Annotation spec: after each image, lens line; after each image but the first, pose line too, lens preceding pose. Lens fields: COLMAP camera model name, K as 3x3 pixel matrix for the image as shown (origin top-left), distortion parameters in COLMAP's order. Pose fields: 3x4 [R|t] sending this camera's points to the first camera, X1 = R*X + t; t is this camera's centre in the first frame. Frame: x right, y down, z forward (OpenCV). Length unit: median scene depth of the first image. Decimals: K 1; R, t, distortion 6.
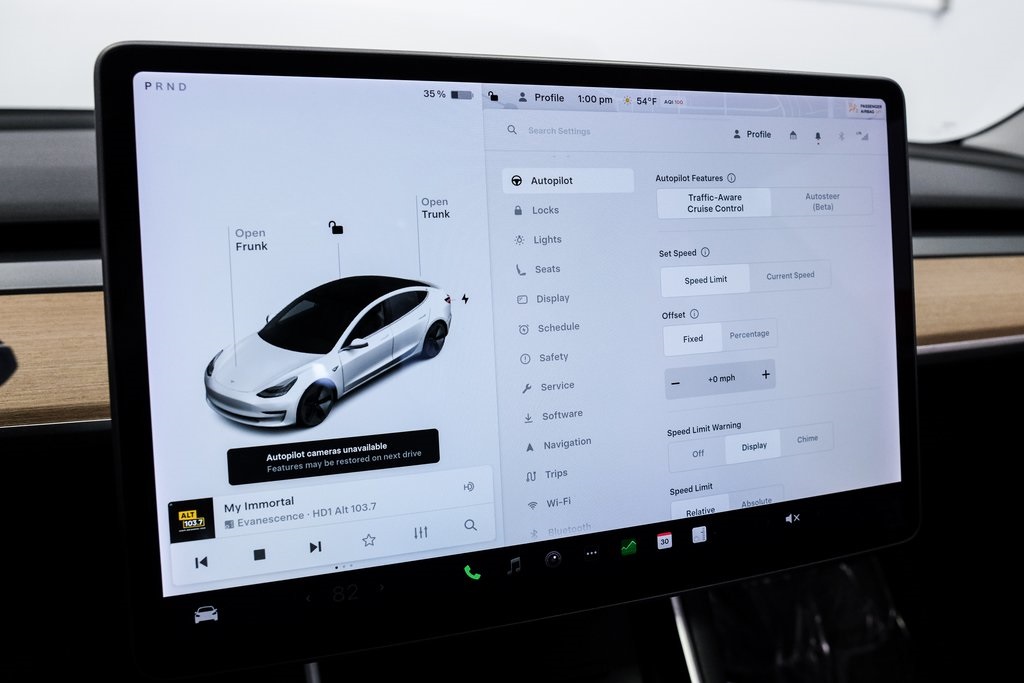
lens RADIAL K [[724.1, 0, 508.7], [0, 724.1, 335.3], [0, 0, 1]] dist [-0.033344, -0.000455]
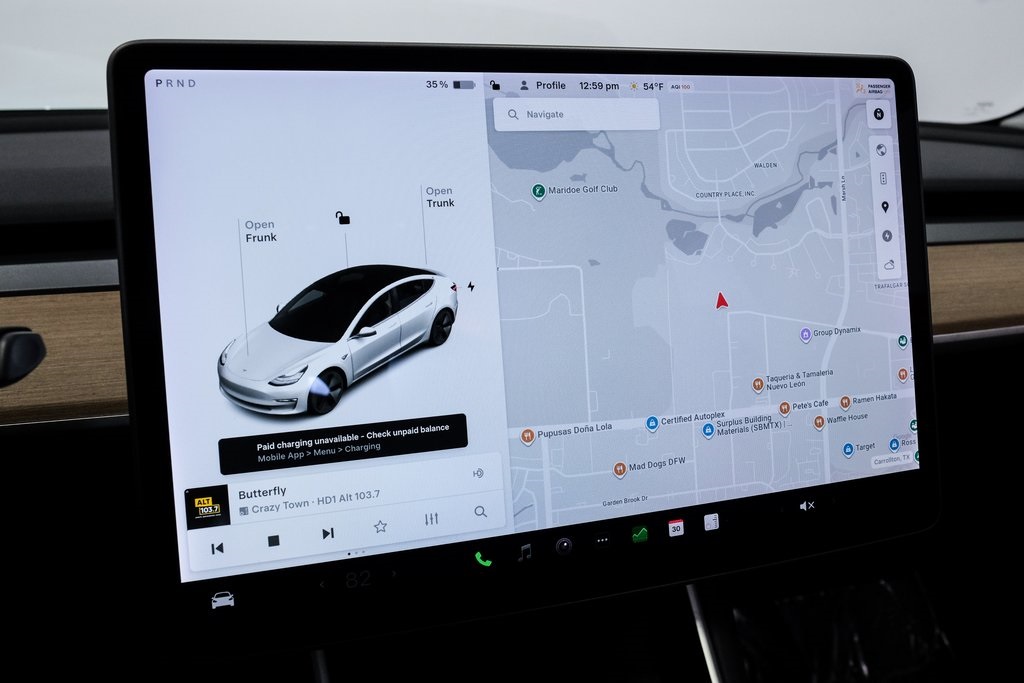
lens RADIAL K [[799.0, 0, 506.1], [0, 799.0, 347.1], [0, 0, 1]] dist [-0.038472, -0.000054]
pose [[0.999680, -0.019324, -0.016352, 0.005297], [0.019284, 0.999811, -0.002580, 0.038039], [0.016399, 0.002264, 0.999863, -0.112084]]
